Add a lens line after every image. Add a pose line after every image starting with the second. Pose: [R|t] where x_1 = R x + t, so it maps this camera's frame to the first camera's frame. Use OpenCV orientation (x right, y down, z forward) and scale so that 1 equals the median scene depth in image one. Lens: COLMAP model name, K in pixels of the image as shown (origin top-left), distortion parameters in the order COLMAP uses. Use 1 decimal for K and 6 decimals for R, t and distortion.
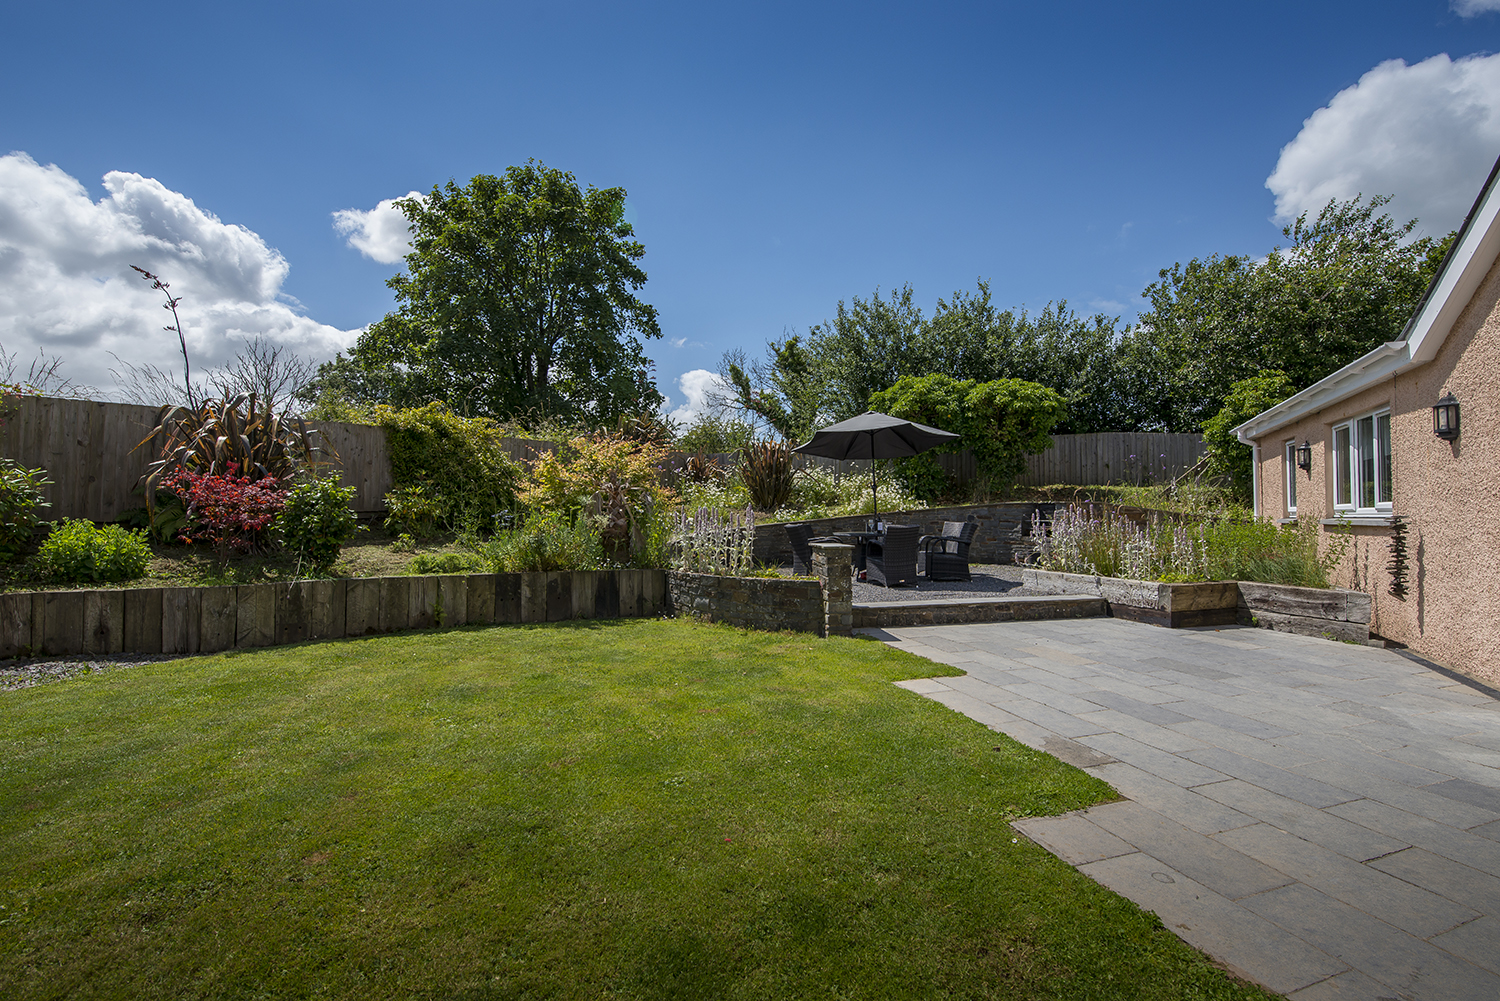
lens RADIAL K [[651.6, 0, 757.7], [0, 651.6, 497.9], [0, 0, 1]] dist [-0.015432, -0.003017]
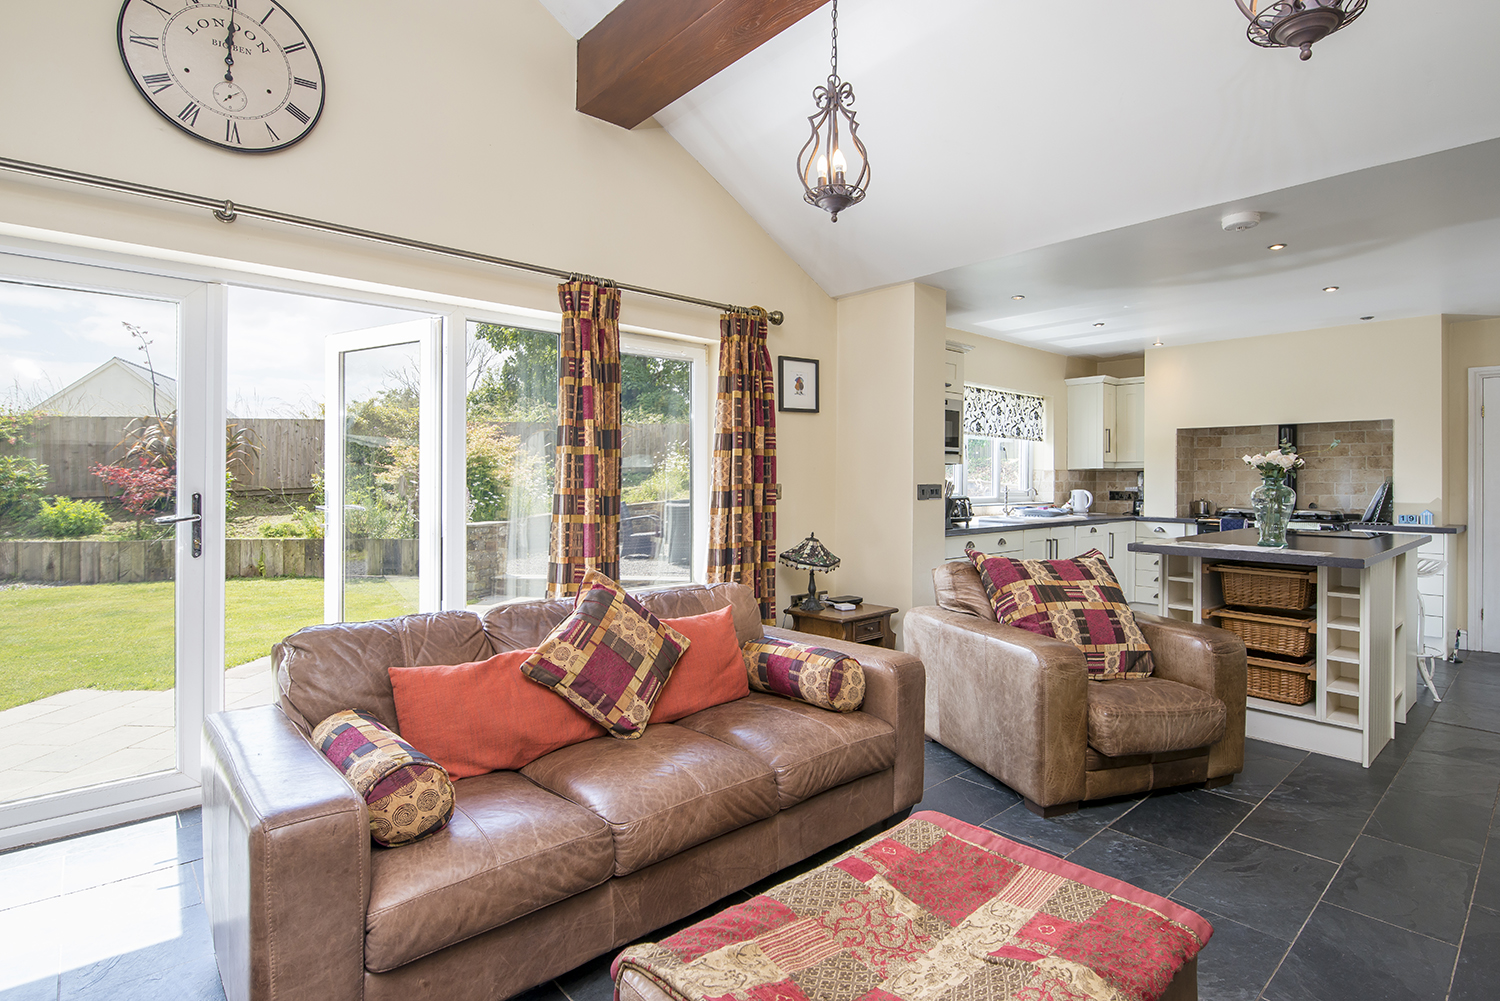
lens RADIAL K [[742.6, 0, 754.7], [0, 742.6, 483.7], [0, 0, 1]] dist [-0.003609, -0.001864]
pose [[0.925234, 0.004613, -0.379370, 1.055101], [0.007749, 0.999488, 0.031053, -0.035331], [0.379319, -0.031671, 0.924724, -0.031971]]
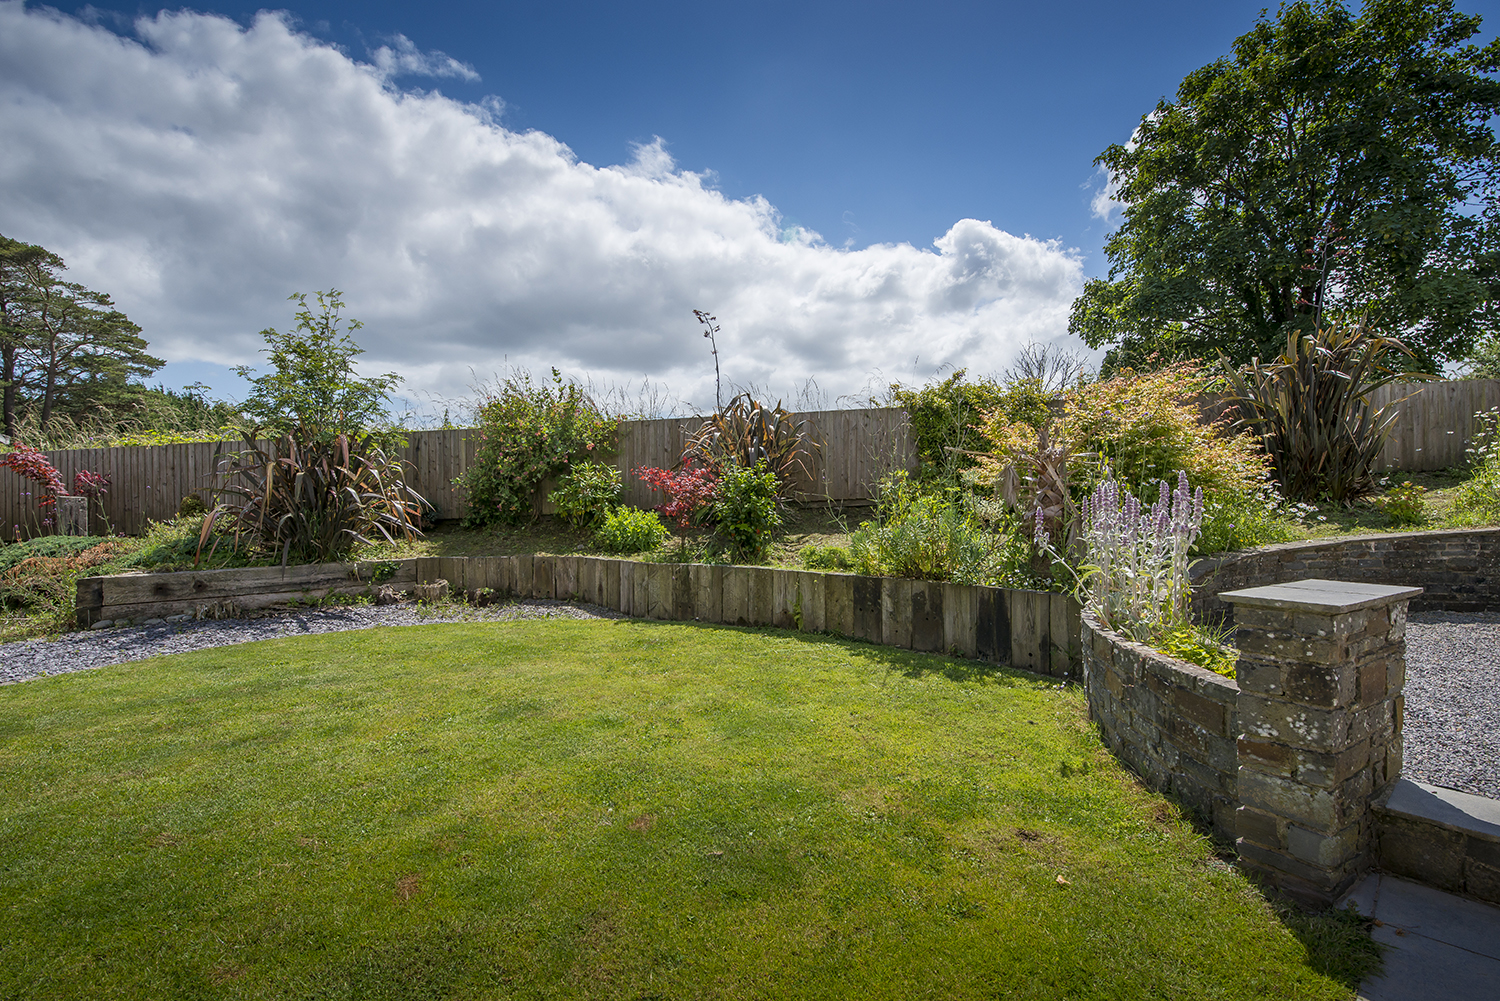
lens RADIAL K [[651.6, 0, 758.7], [0, 651.6, 502.7], [0, 0, 1]] dist [-0.015432, -0.003017]
pose [[0.394310, -0.000775, -0.918977, 0.296445], [0.029828, 0.999484, 0.011955, 0.016122], [0.918493, -0.032125, 0.394129, 0.619298]]
